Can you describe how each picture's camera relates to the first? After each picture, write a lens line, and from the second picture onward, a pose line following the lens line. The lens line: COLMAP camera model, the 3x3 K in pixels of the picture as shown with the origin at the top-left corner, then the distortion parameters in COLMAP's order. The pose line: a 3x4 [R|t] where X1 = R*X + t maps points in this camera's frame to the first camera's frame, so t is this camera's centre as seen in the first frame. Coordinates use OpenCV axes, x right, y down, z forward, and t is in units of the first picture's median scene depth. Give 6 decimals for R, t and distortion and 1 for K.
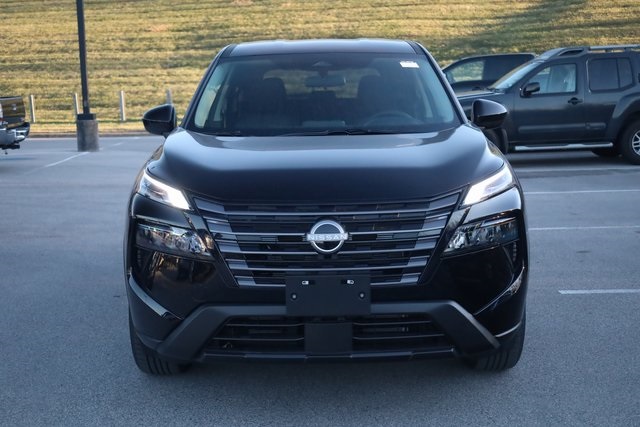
lens RADIAL K [[920.3, 0, 320.0], [0, 920.3, 213.5], [0, 0, 1]] dist [0.021353, 0.127337]
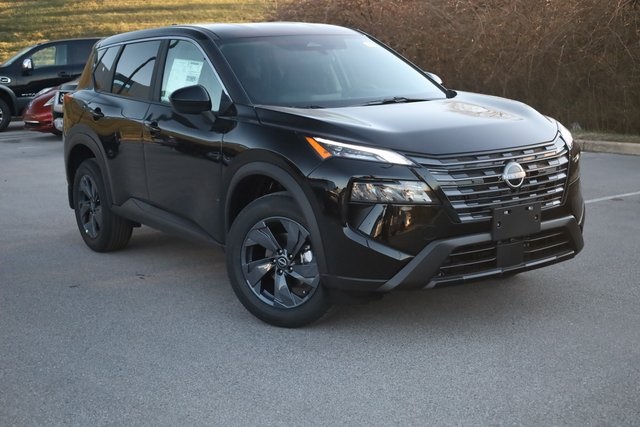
lens RADIAL K [[920.3, 0, 320.0], [0, 920.3, 213.5], [0, 0, 1]] dist [0.021353, 0.127337]
pose [[0.834971, -0.108918, 0.539408, -0.816188], [0.100765, 0.993905, 0.044713, -0.005408], [-0.540990, 0.017019, 0.840857, 0.059779]]
